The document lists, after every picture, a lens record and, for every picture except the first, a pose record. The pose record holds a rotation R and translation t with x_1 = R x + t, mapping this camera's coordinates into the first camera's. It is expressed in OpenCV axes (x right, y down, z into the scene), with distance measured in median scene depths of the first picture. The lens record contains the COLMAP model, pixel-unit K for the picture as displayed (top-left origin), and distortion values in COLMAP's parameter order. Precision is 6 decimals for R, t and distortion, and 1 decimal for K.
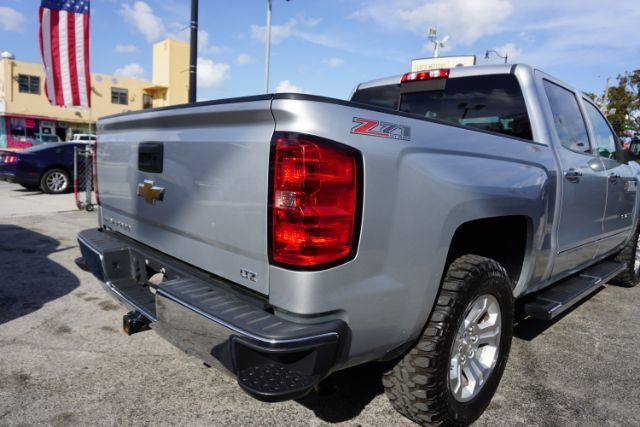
lens RADIAL K [[426.3, 0, 318.5], [0, 426.3, 214.1], [0, 0, 1]] dist [-0.007611, -0.001117]
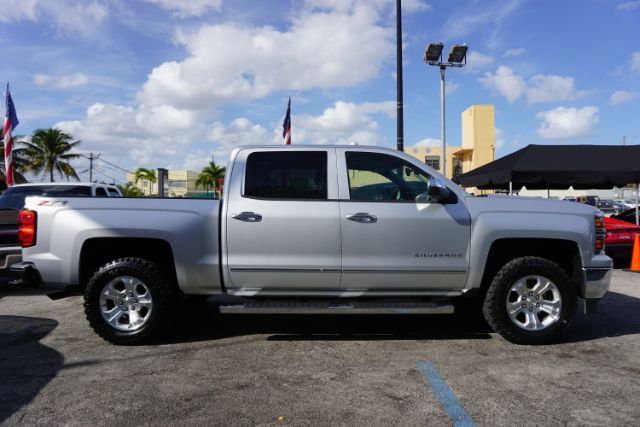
lens RADIAL K [[458.5, 0, 341.5], [0, 458.5, 203.6], [0, 0, 1]] dist [-0.016319, 0.001733]
pose [[0.693532, -0.059582, -0.717958, 0.268797], [-0.056183, 0.989066, -0.136353, 0.008362], [0.718232, 0.134902, 0.682601, 0.019013]]
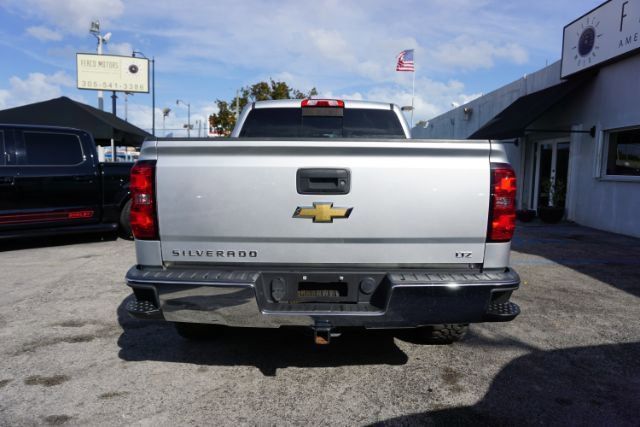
lens RADIAL K [[426.3, 0, 318.5], [0, 426.3, 214.1], [0, 0, 1]] dist [-0.007611, -0.001117]
pose [[0.690848, -0.112918, 0.714128, -0.109205], [0.112608, 0.992480, 0.047994, -0.009203], [-0.714177, 0.047260, 0.698368, 0.020838]]
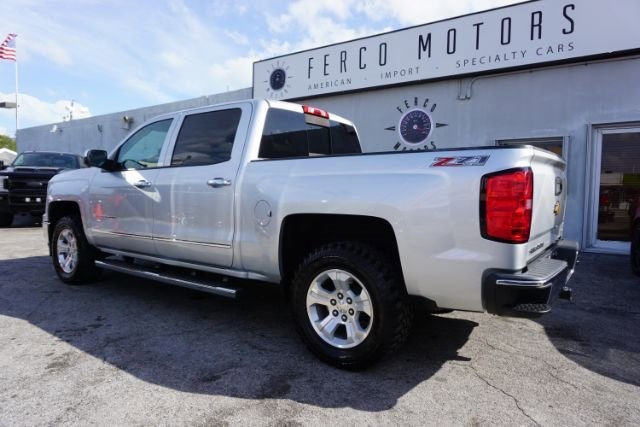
lens RADIAL K [[426.3, 0, 318.5], [0, 426.3, 214.1], [0, 0, 1]] dist [-0.007611, -0.001117]
pose [[-0.193201, -0.112993, 0.974631, -0.158942], [0.106669, 0.985040, 0.135345, -0.030304], [-0.975344, 0.130112, -0.178258, 0.194484]]
